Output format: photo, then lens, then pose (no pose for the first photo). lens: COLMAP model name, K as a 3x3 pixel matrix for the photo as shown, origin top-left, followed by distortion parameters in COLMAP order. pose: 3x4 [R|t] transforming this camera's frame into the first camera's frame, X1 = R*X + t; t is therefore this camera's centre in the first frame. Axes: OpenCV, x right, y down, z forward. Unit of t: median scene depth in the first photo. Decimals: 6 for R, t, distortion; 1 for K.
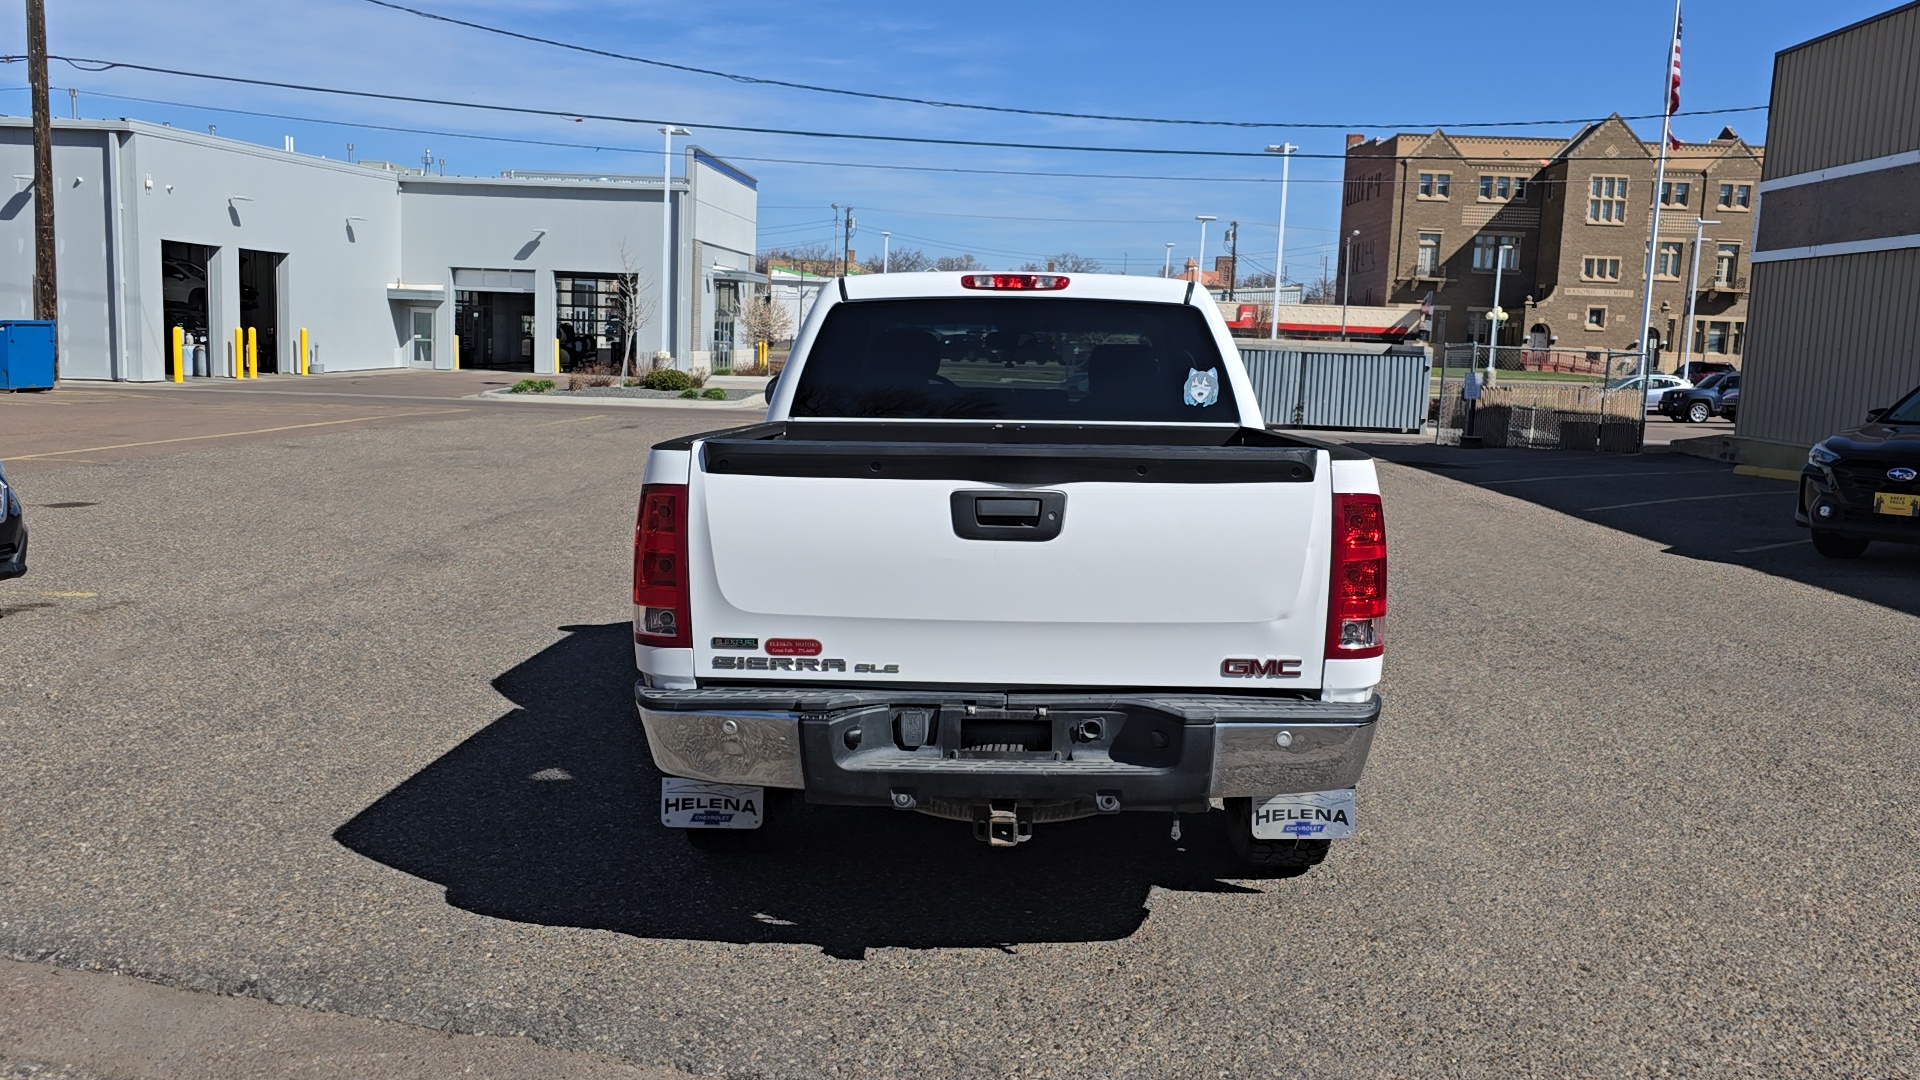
lens RADIAL K [[1589.5, 0, 965.4], [0, 1589.5, 540.7], [0, 0, 1]] dist [-0.000207, 0.008399]
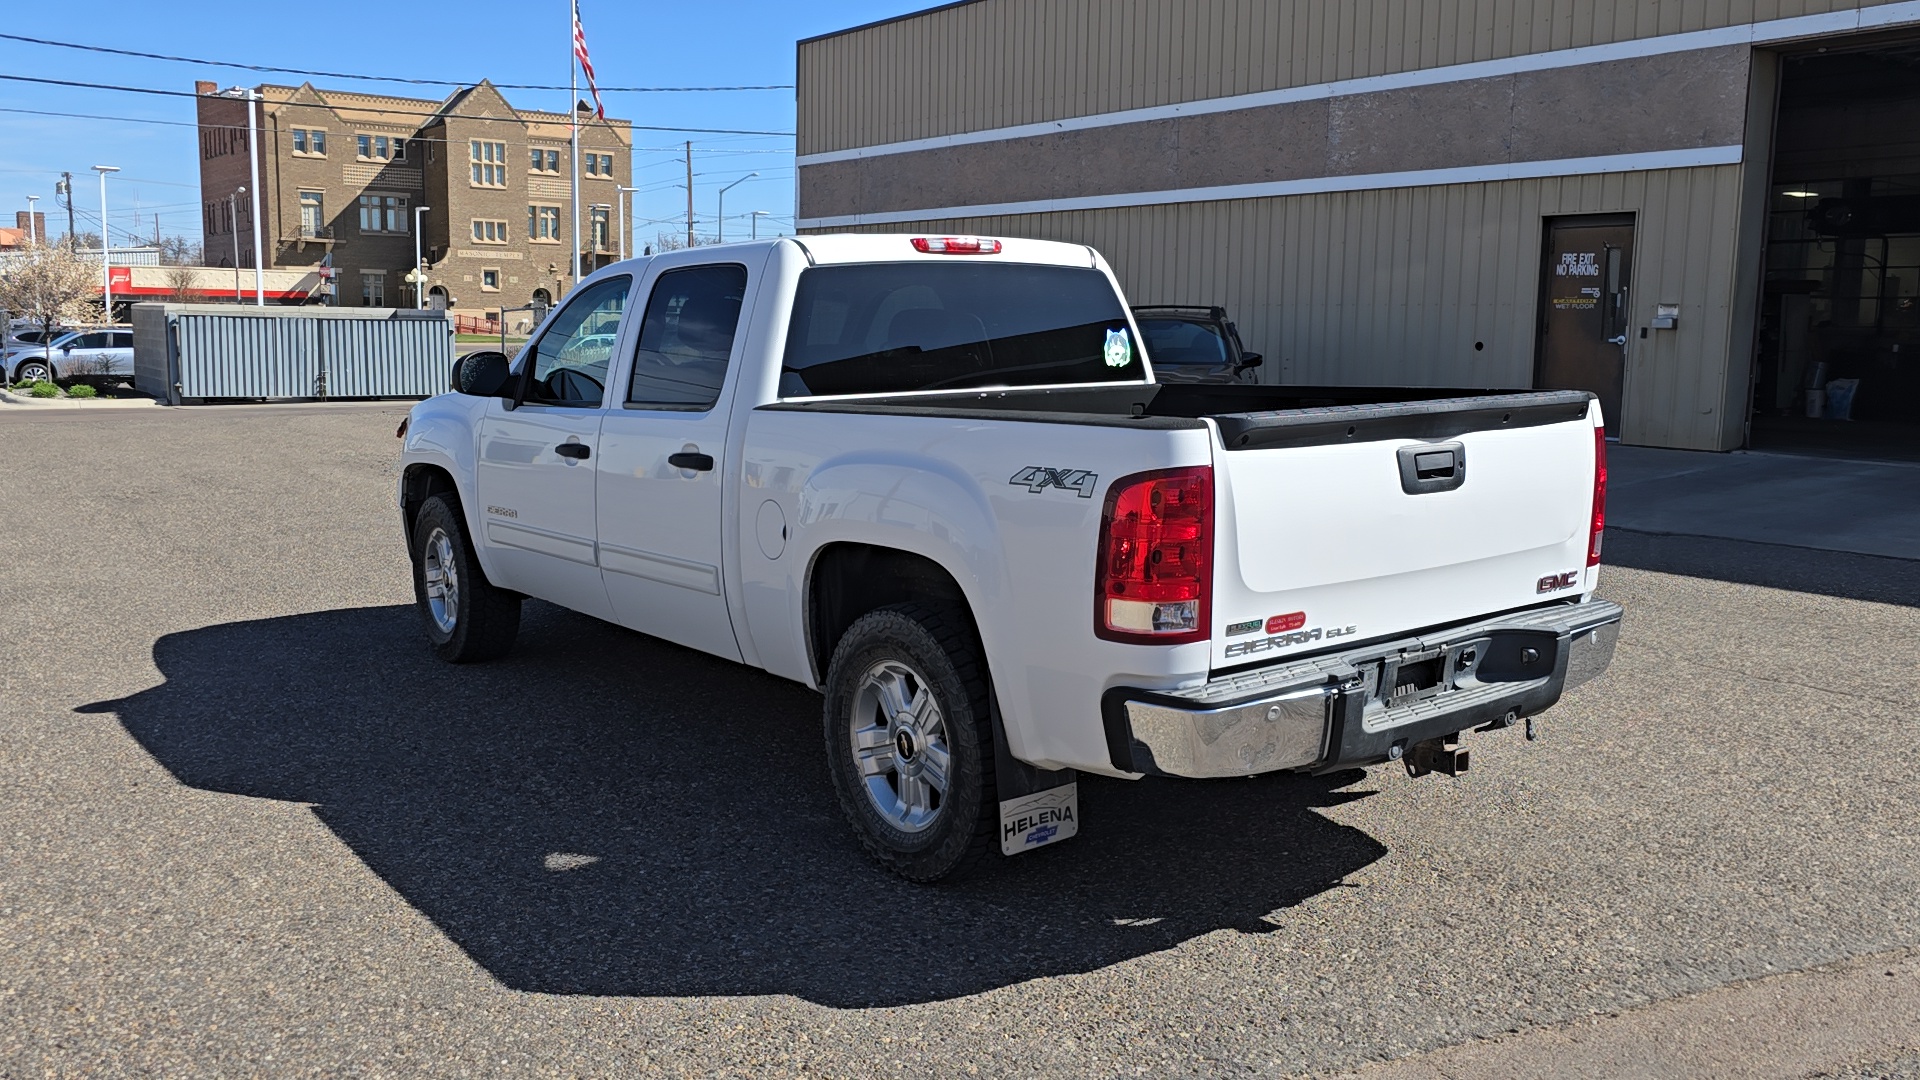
lens RADIAL K [[1589.5, 0, 968.8], [0, 1589.5, 540.5], [0, 0, 1]] dist [-0.000207, 0.008399]
pose [[0.770419, -0.111519, 0.627708, -0.590870], [0.096891, 0.993626, 0.057608, -0.039758], [-0.630132, 0.016437, 0.776314, 0.248586]]
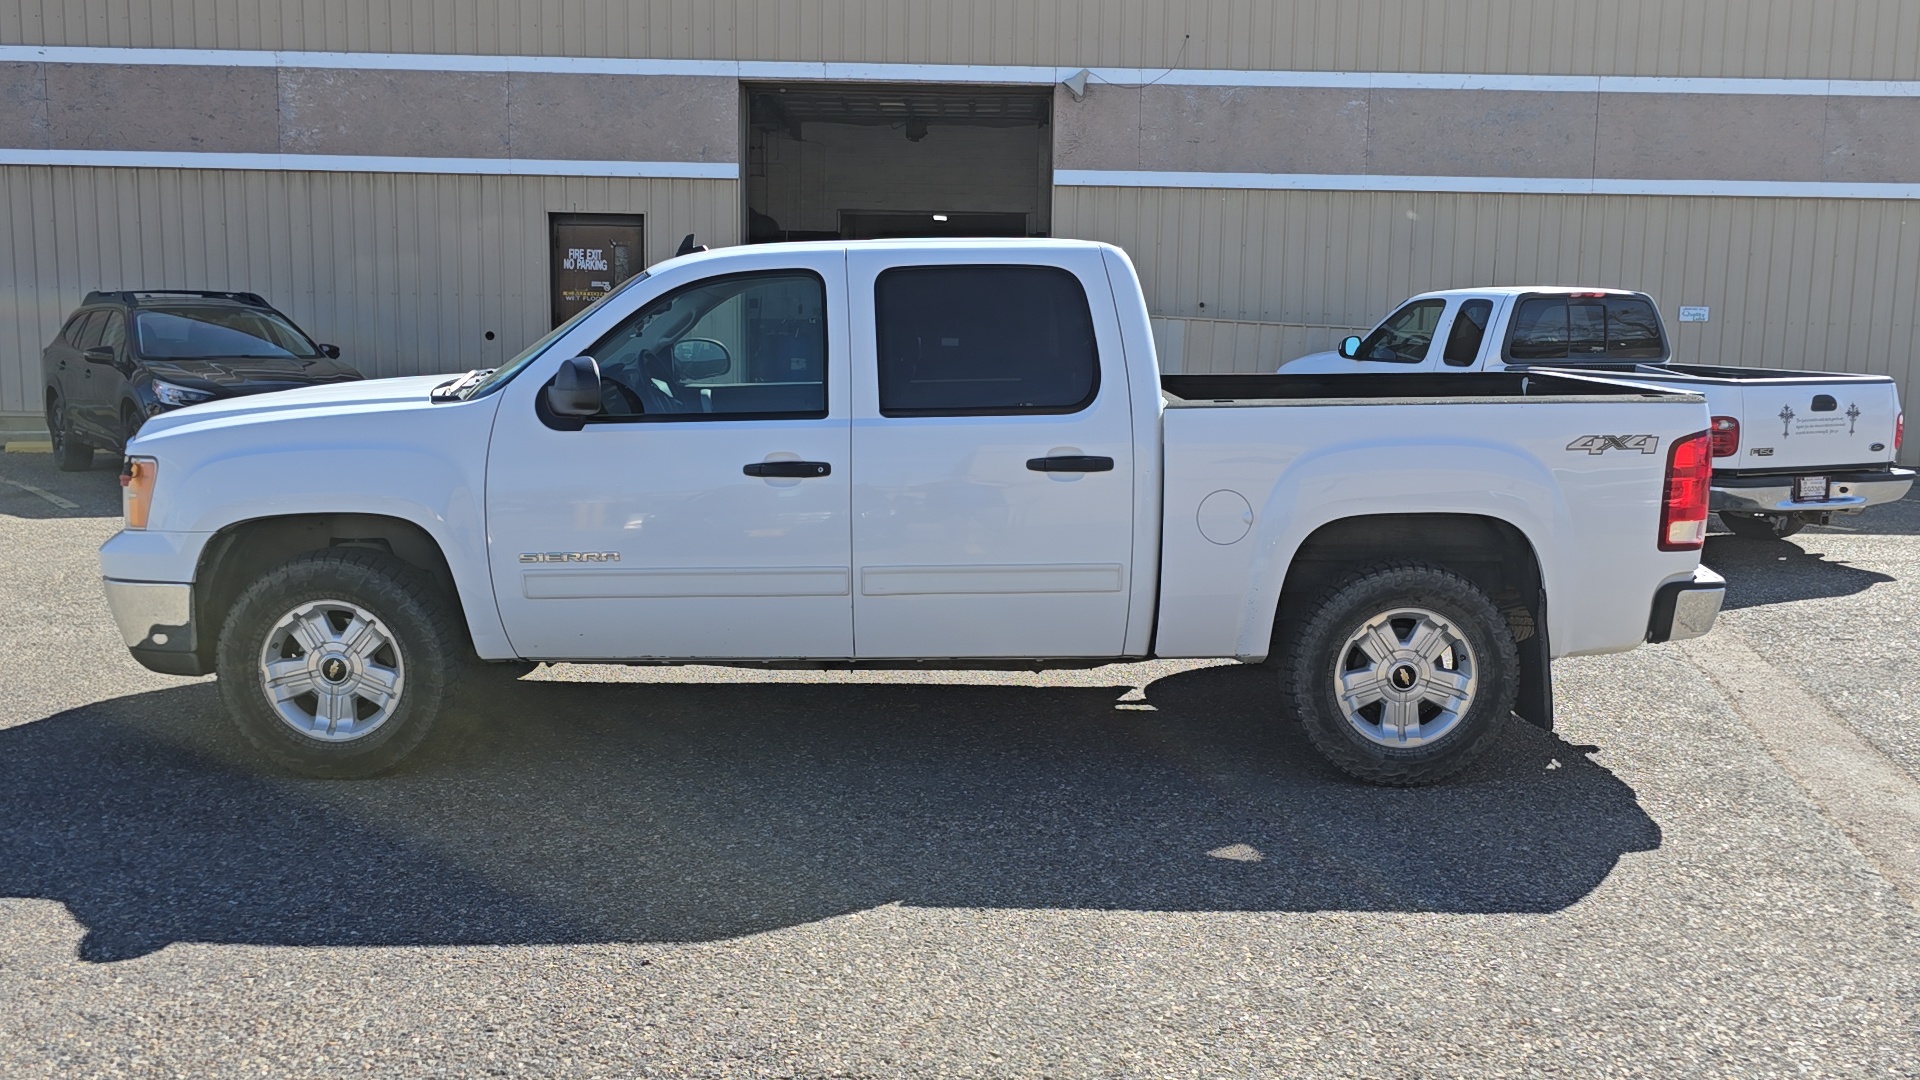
lens RADIAL K [[1589.5, 0, 971.2], [0, 1589.5, 547.8], [0, 0, 1]] dist [-0.000207, 0.008399]
pose [[-0.045655, -0.171237, 0.984172, -1.039002], [0.112869, 0.978006, 0.175400, -0.167122], [-0.992560, 0.119090, -0.025324, 1.140180]]
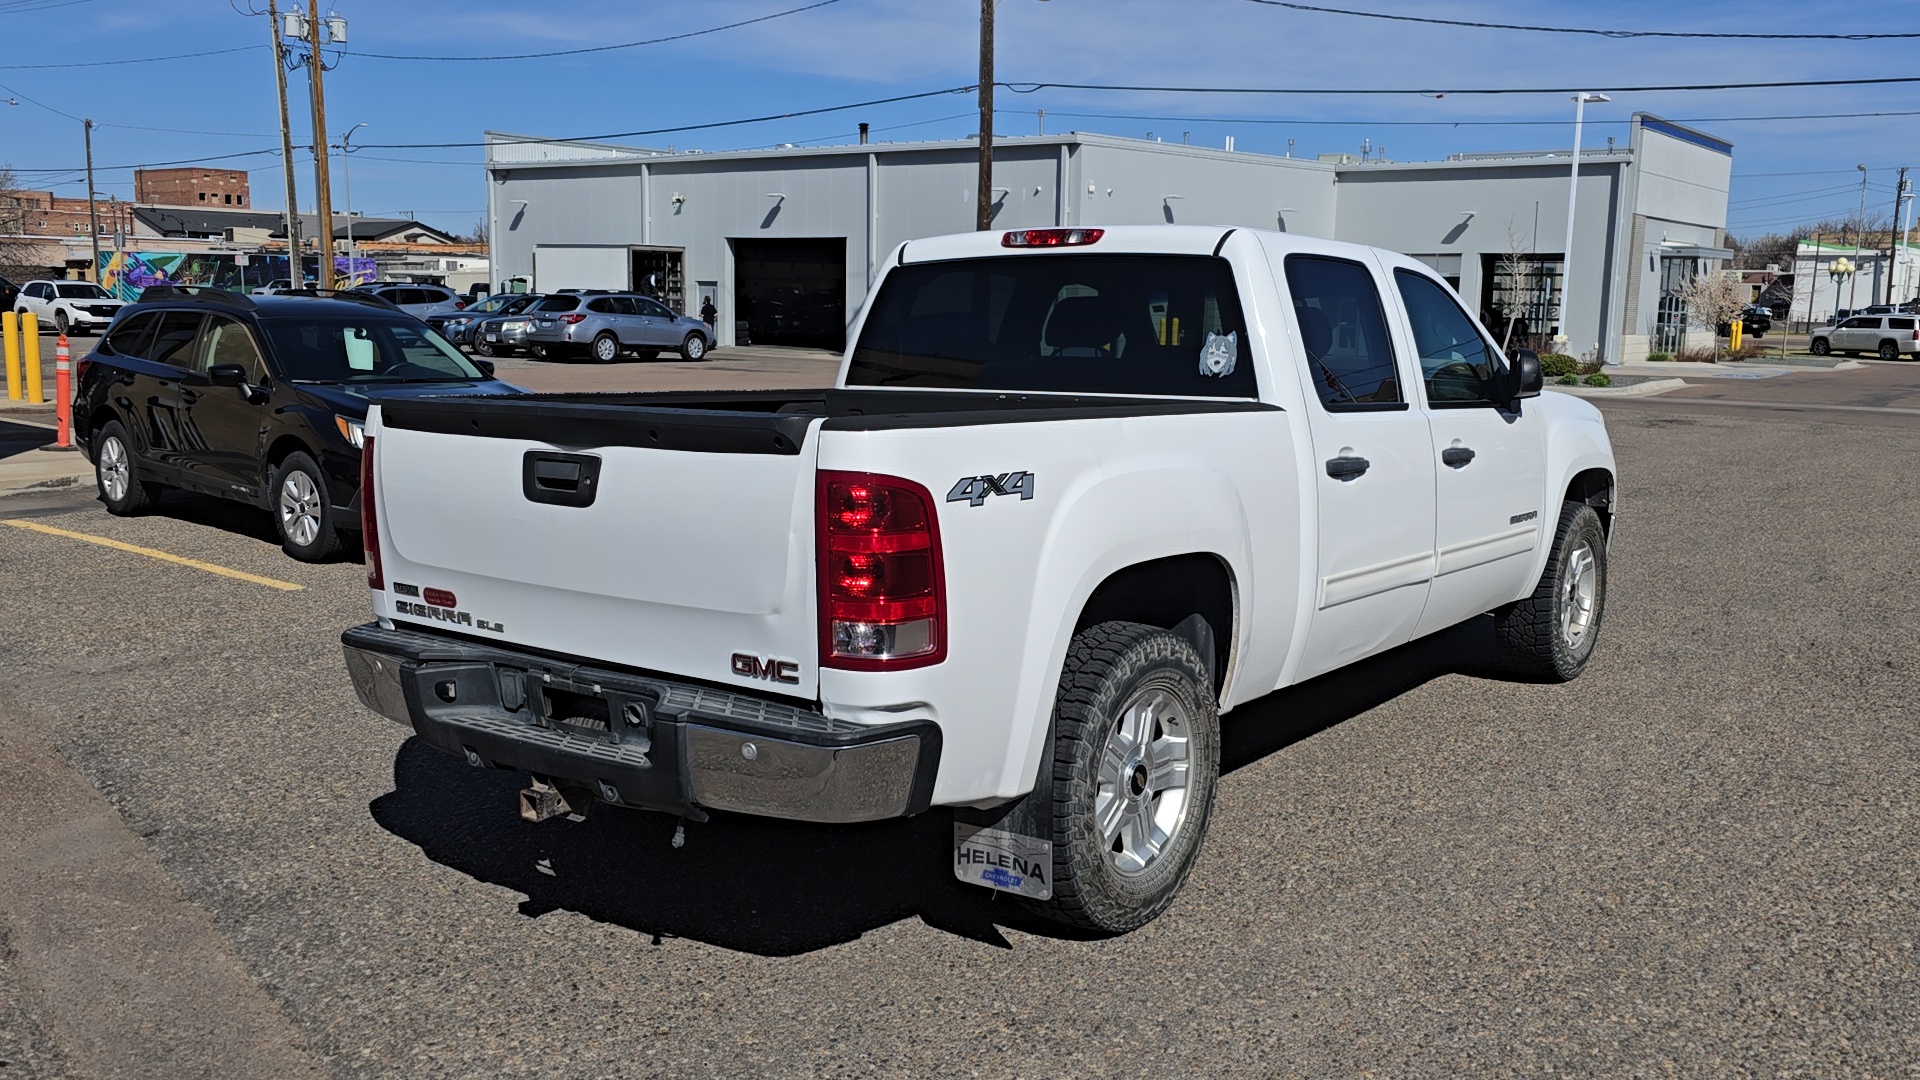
lens RADIAL K [[1589.5, 0, 971.6], [0, 1589.5, 541.5], [0, 0, 1]] dist [-0.000207, 0.008399]
pose [[0.818369, 0.066952, -0.570780, 0.519730], [-0.062299, 0.997673, 0.027704, -0.013337], [0.571307, 0.012887, 0.820635, 0.238953]]
